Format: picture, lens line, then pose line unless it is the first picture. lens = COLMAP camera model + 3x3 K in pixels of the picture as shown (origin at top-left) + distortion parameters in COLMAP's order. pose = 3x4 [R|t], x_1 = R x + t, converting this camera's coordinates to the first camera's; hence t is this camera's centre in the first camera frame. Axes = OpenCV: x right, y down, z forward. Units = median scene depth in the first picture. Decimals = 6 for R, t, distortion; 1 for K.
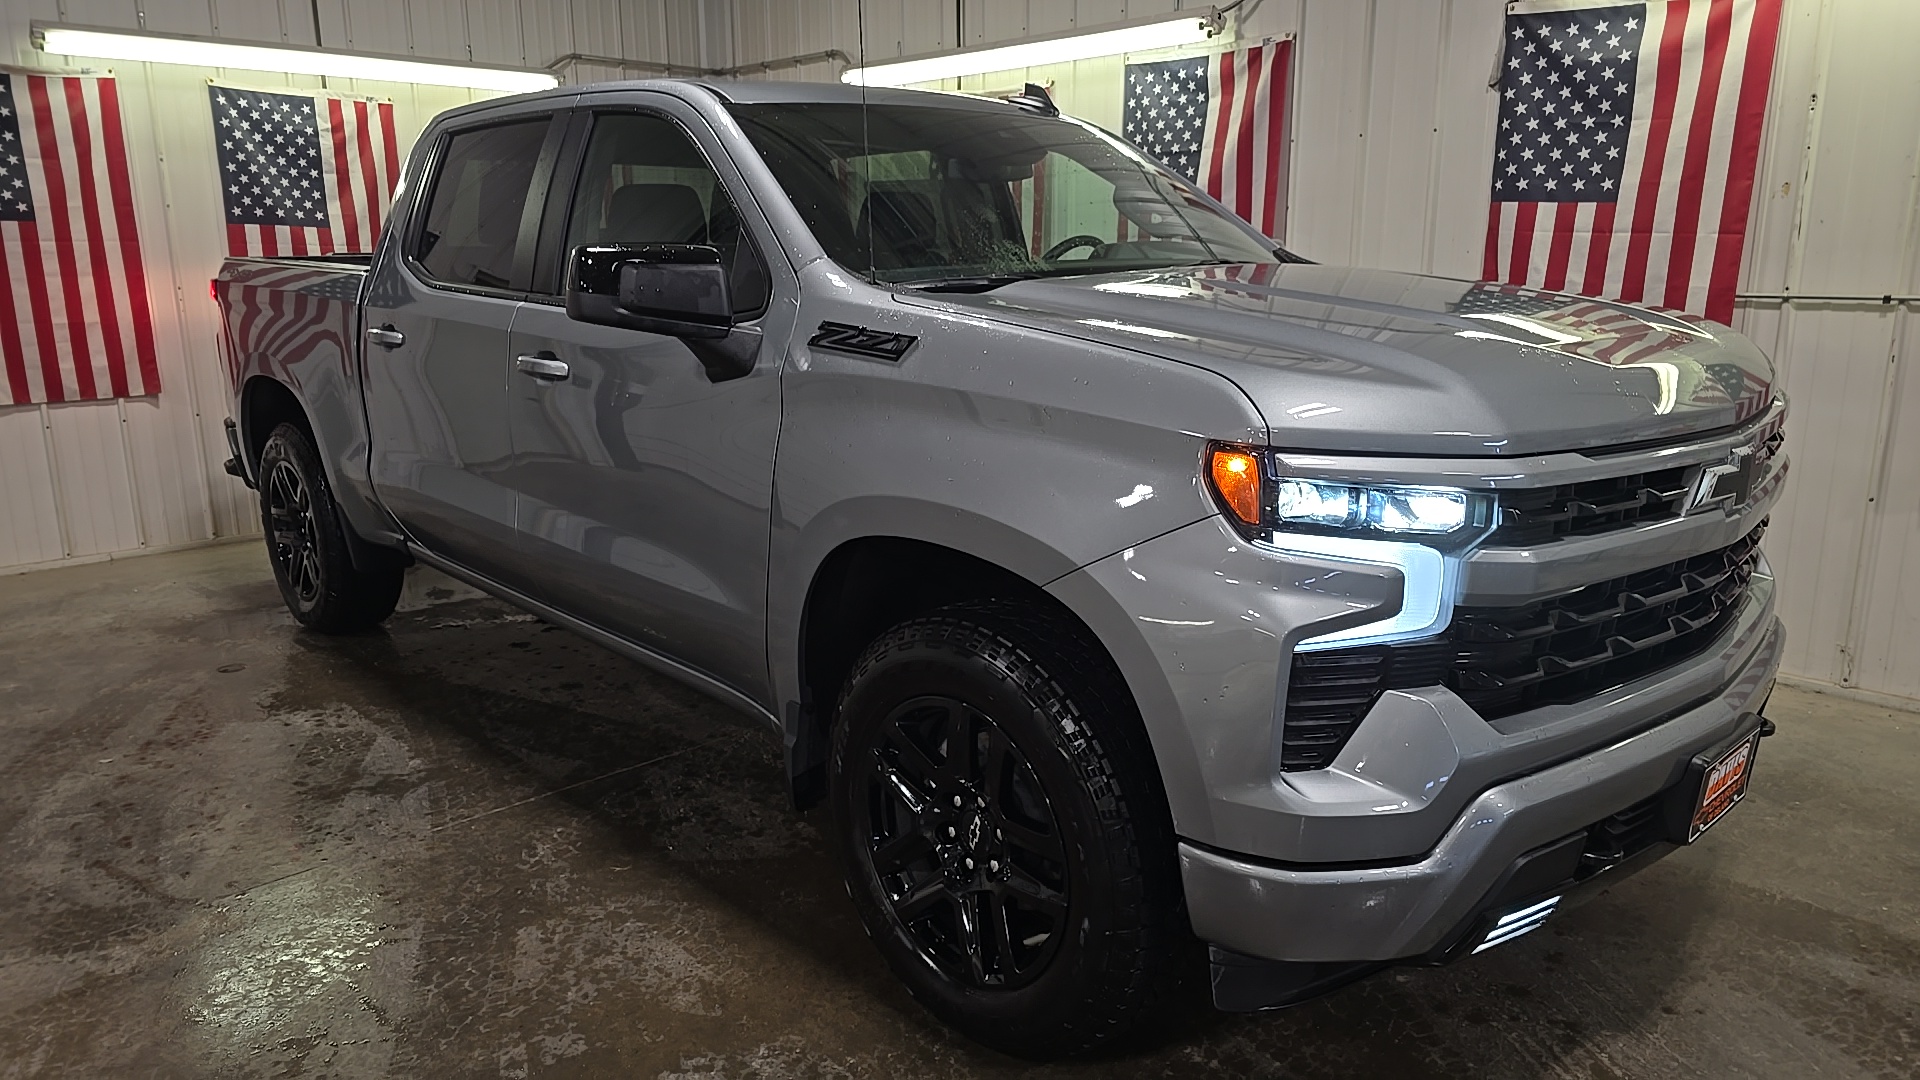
lens RADIAL K [[1292.2, 0, 966.5], [0, 1292.2, 537.3], [0, 0, 1]] dist [0.060436, -0.054294]
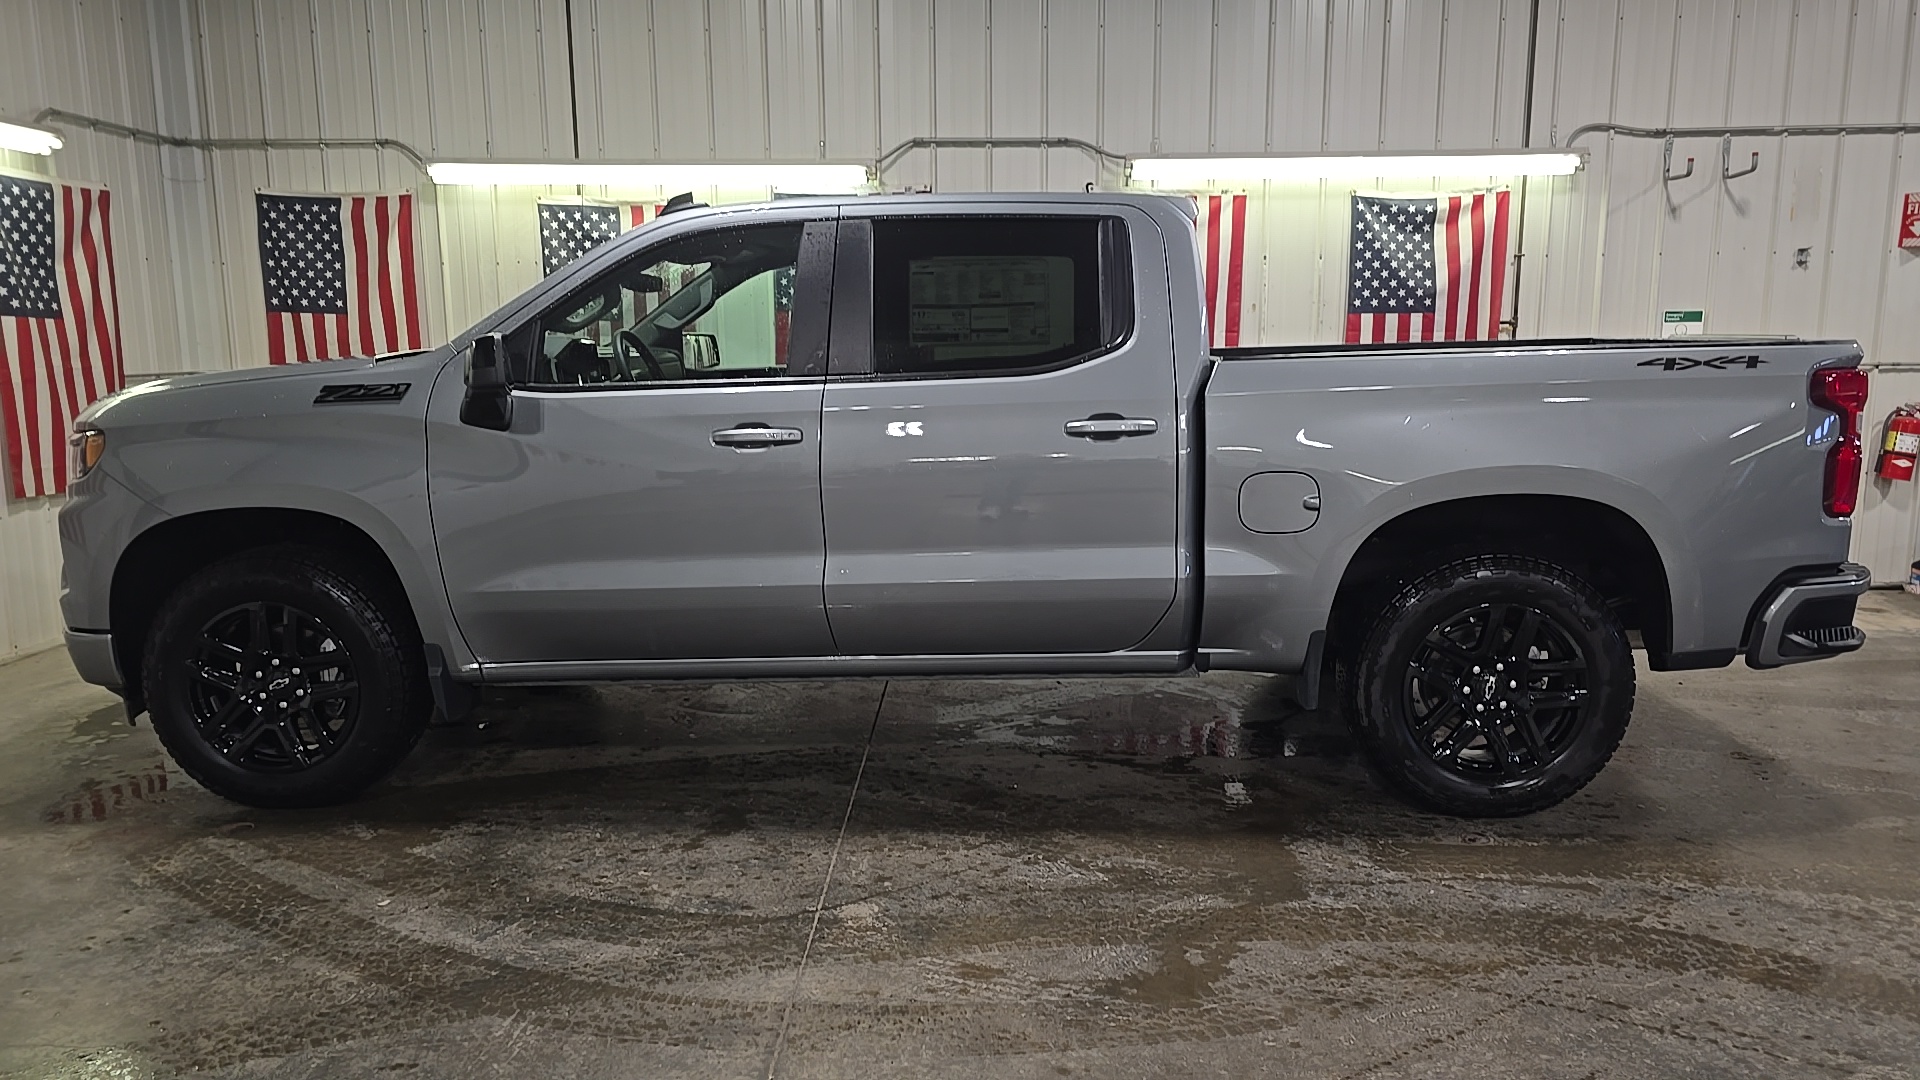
lens RADIAL K [[1292.2, 0, 964.9], [0, 1292.2, 546.6], [0, 0, 1]] dist [0.060436, -0.054294]
pose [[0.702218, -0.111087, 0.703242, -0.813656], [0.156493, 0.987679, -0.000247, -0.006209], [-0.694550, 0.110226, 0.710951, 0.052953]]
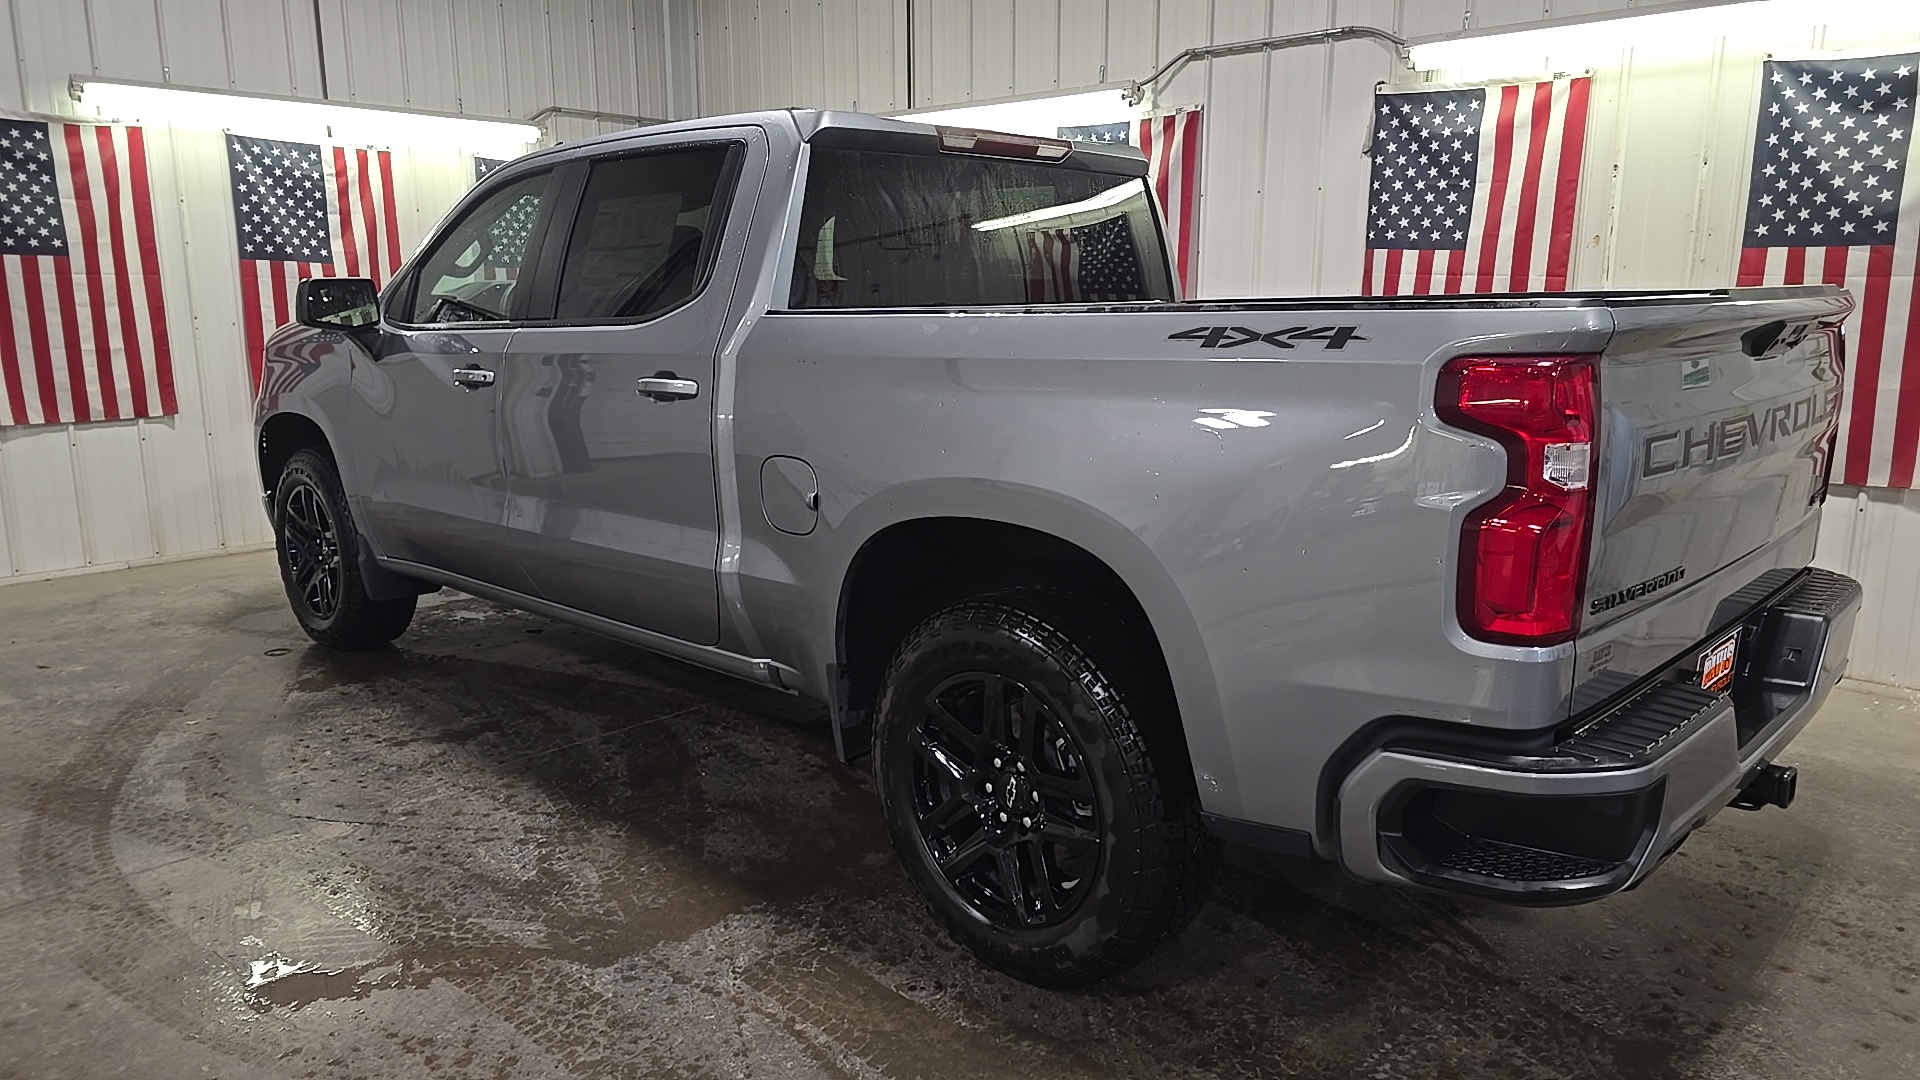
lens RADIAL K [[1292.2, 0, 965.9], [0, 1292.2, 545.6], [0, 0, 1]] dist [0.060436, -0.054294]
pose [[0.998140, -0.006956, 0.060572, -0.038029], [0.008315, 0.999719, -0.022216, 0.038217], [-0.060400, 0.022678, 0.997917, -0.162070]]
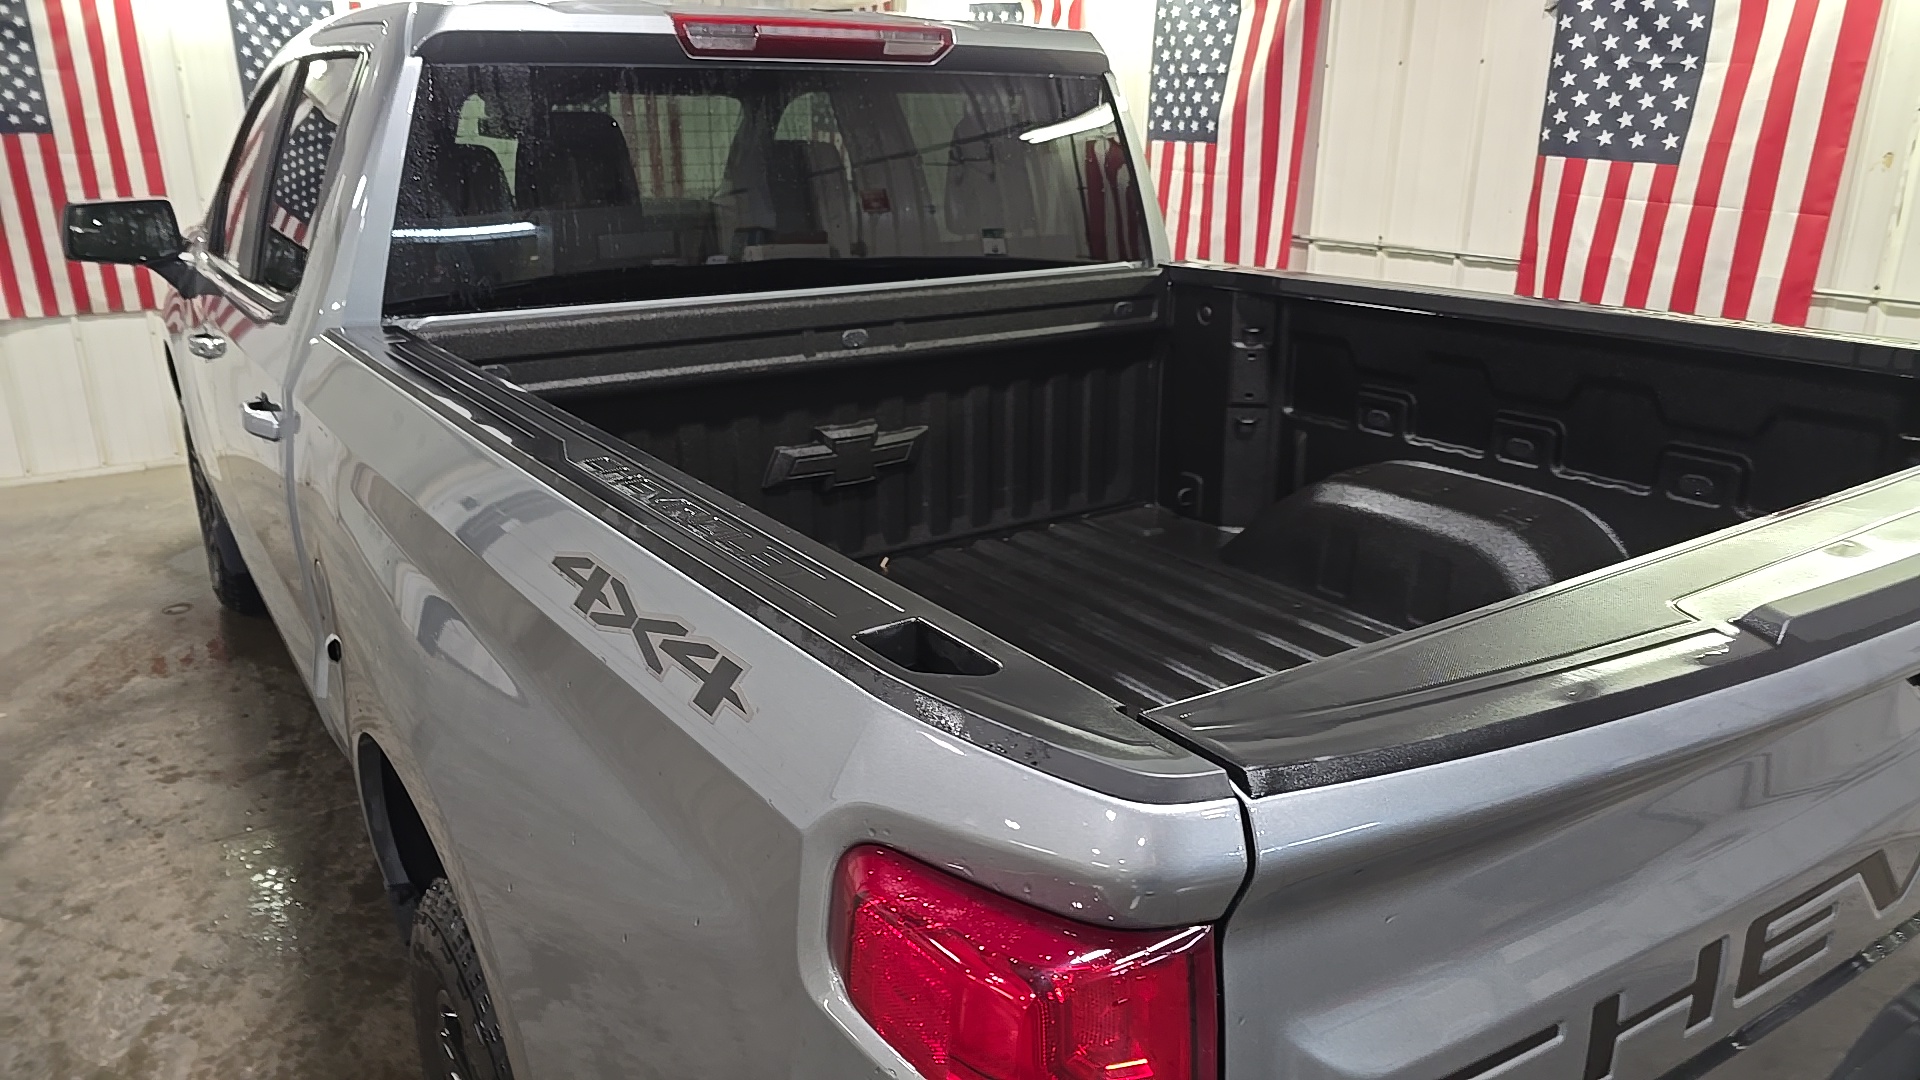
lens RADIAL K [[1292.2, 0, 967.7], [0, 1292.2, 552.2], [0, 0, 1]] dist [0.060436, -0.054294]
pose [[0.987943, 0.060904, -0.142337, 0.181373], [-0.044970, 0.992622, 0.112599, -0.084991], [0.148145, -0.104840, 0.983393, 0.105135]]
